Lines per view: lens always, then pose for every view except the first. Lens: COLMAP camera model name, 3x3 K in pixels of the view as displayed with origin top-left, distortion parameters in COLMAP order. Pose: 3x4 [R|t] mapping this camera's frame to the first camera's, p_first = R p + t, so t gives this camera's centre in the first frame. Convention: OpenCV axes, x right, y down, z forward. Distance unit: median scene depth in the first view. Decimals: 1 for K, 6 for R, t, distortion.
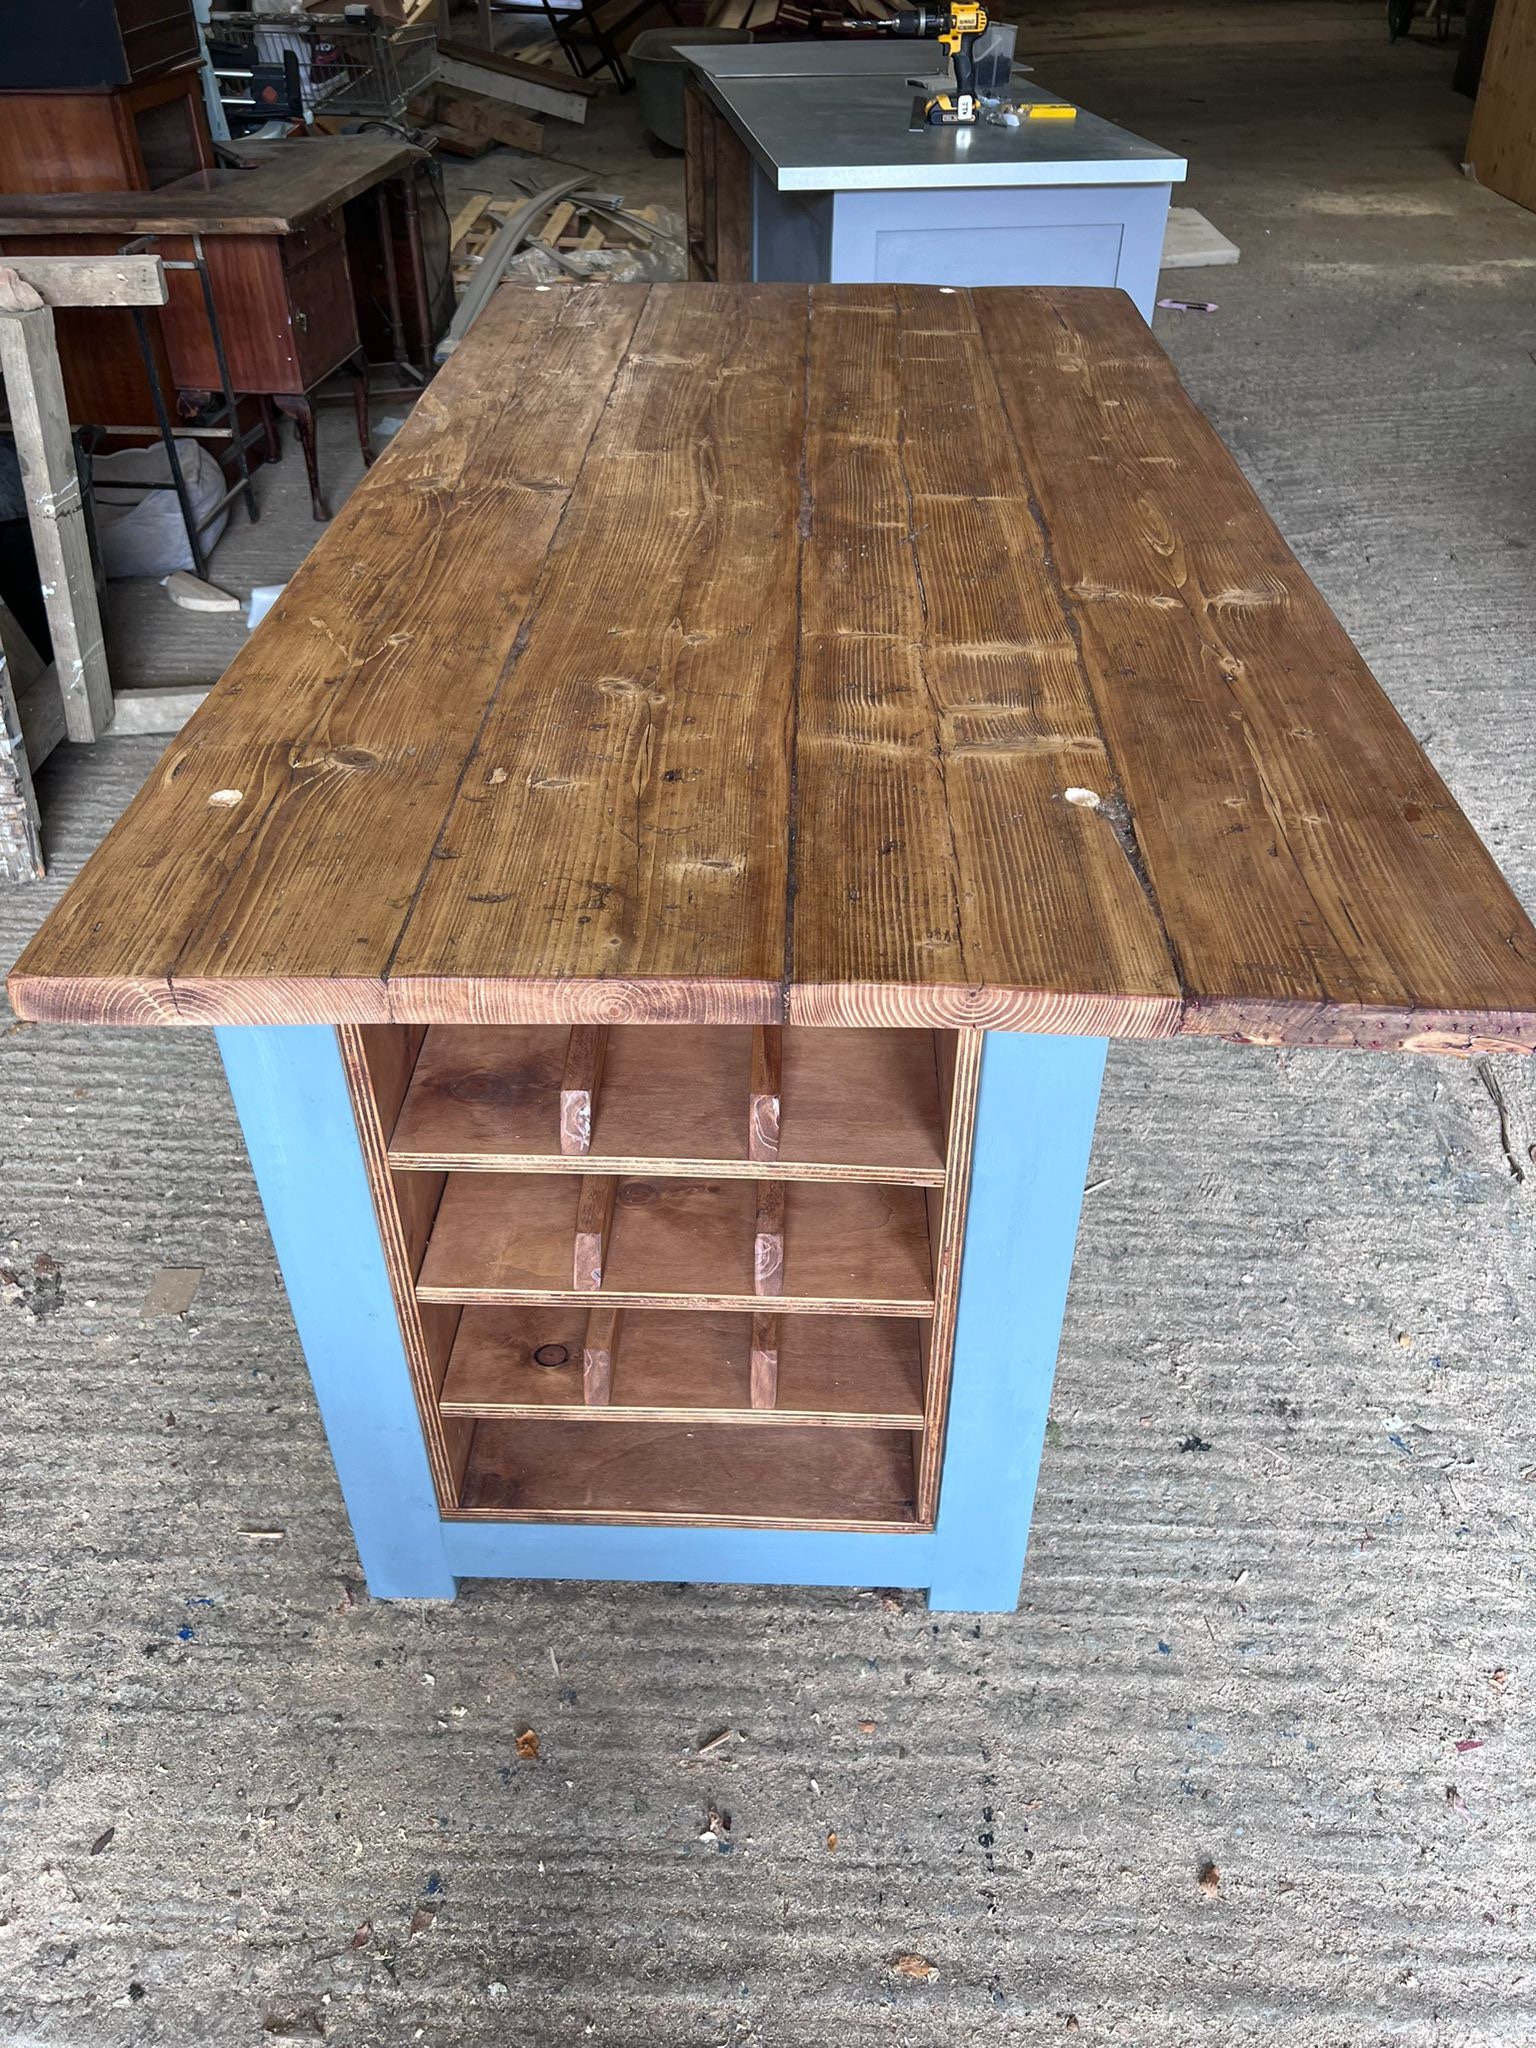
lens RADIAL K [[1567.0, 0, 768.0], [0, 1567.0, 1024.0], [0, 0, 1]] dist [0.055741, -0.062064]
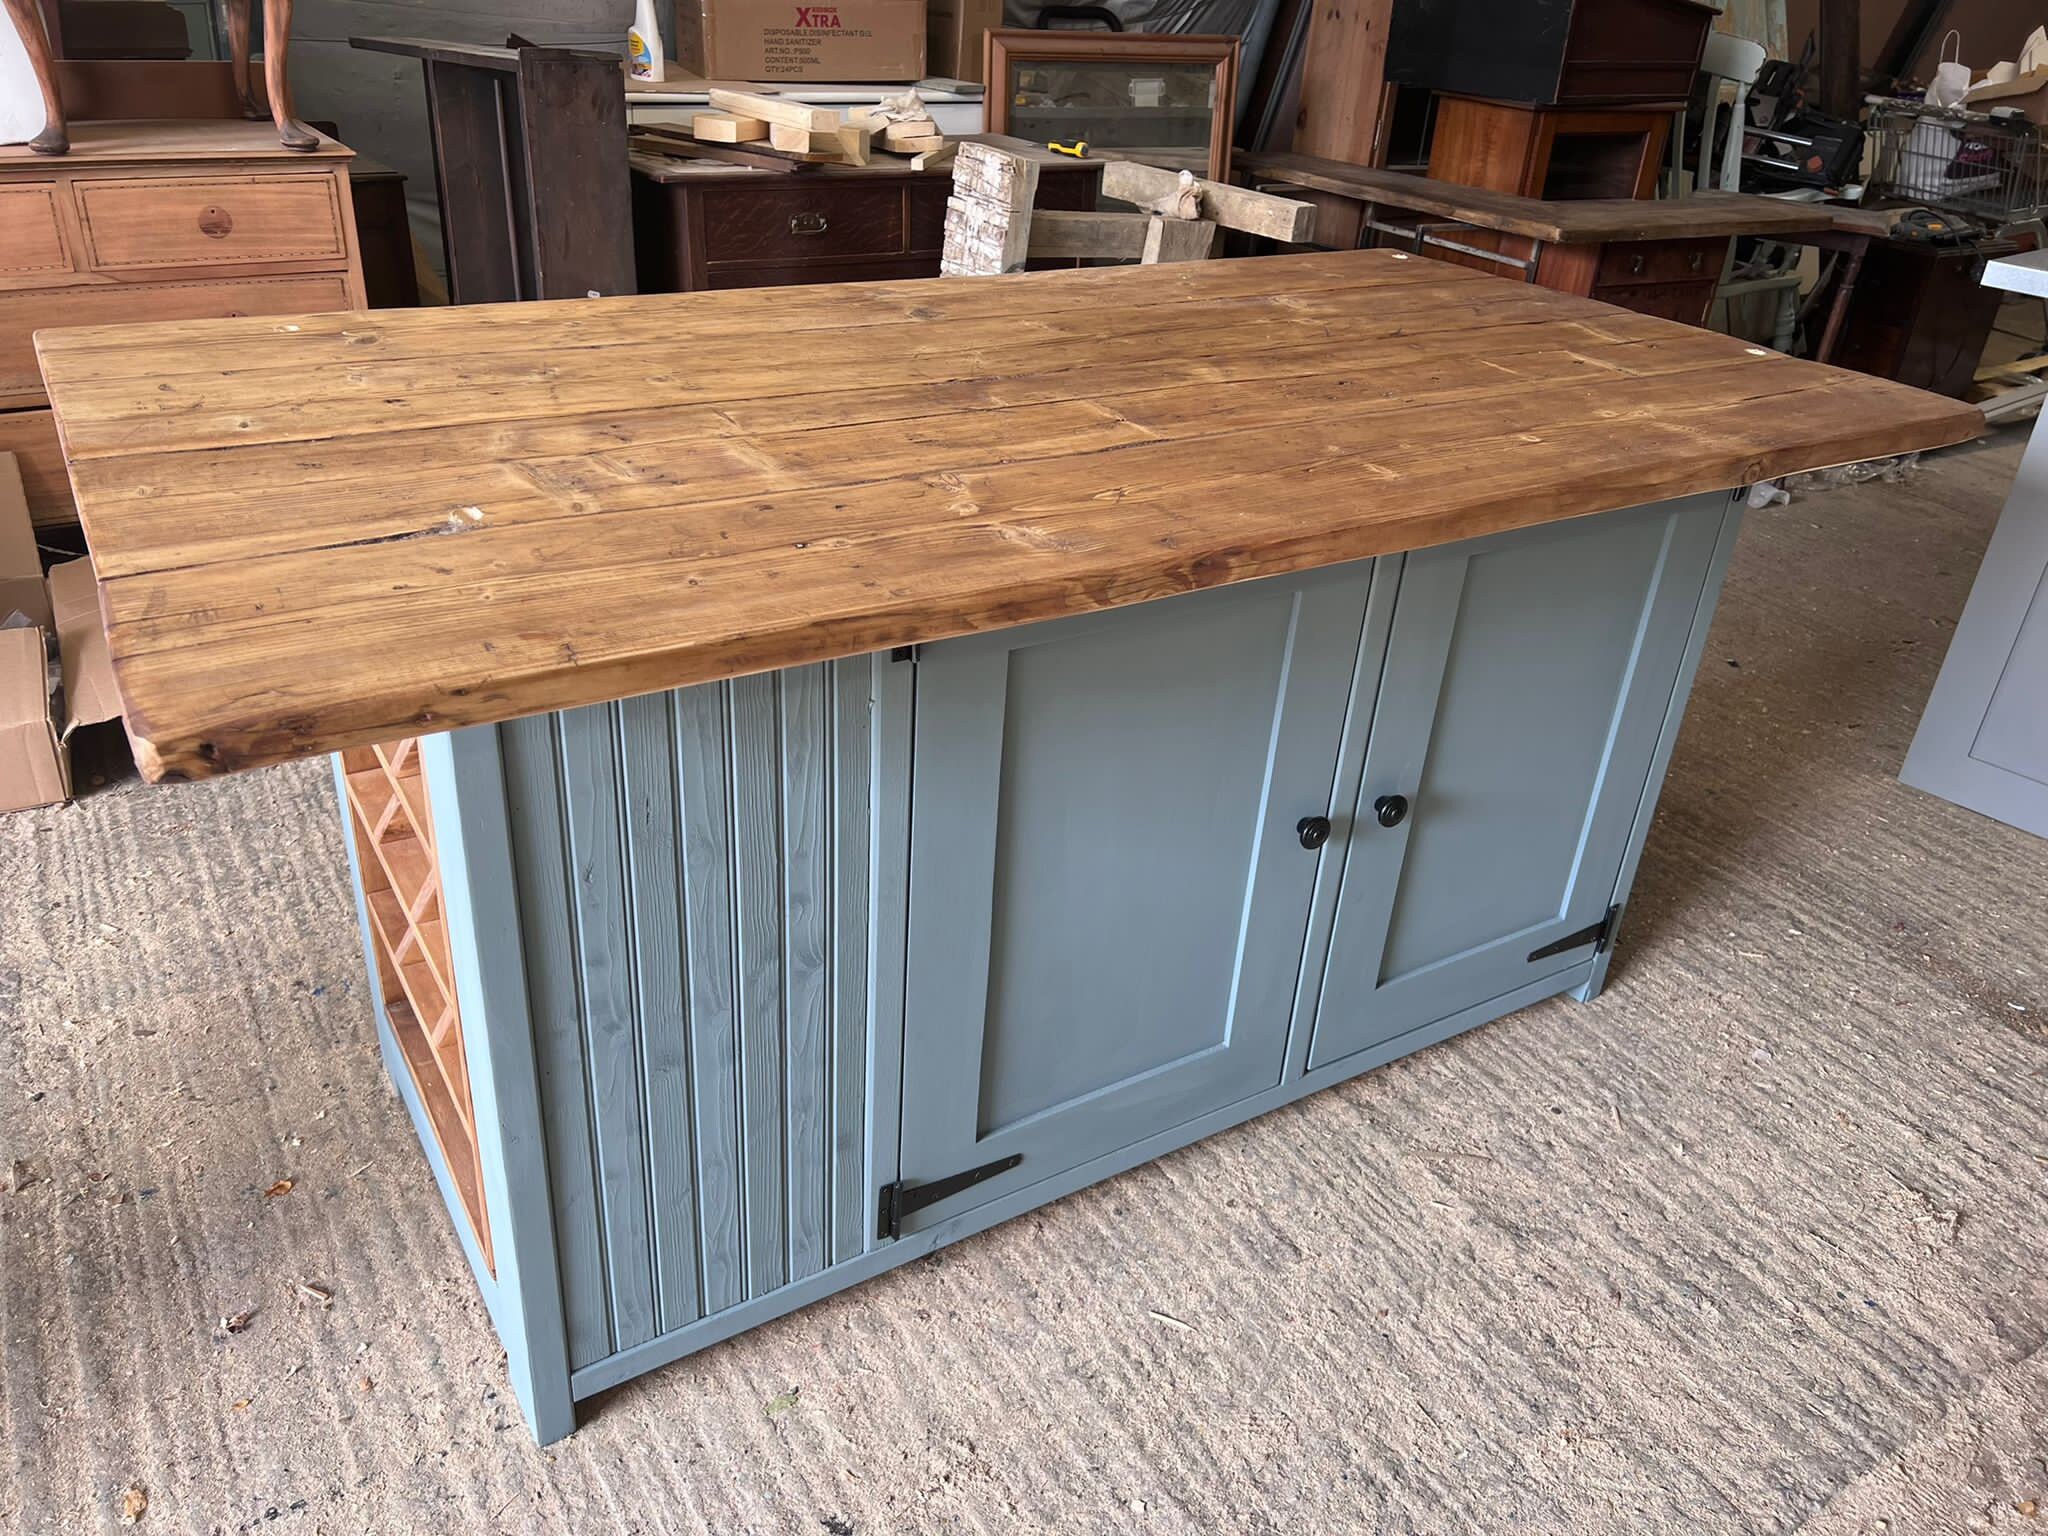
lens RADIAL K [[1567.0, 0, 1024.0], [0, 1567.0, 768.0], [0, 0, 1]] dist [0.055741, -0.062064]
pose [[0.544917, 0.426734, -0.721778, 0.886178], [-0.553898, 0.829446, 0.072217, -0.206672], [0.629494, 0.360439, 0.688347, 0.417886]]
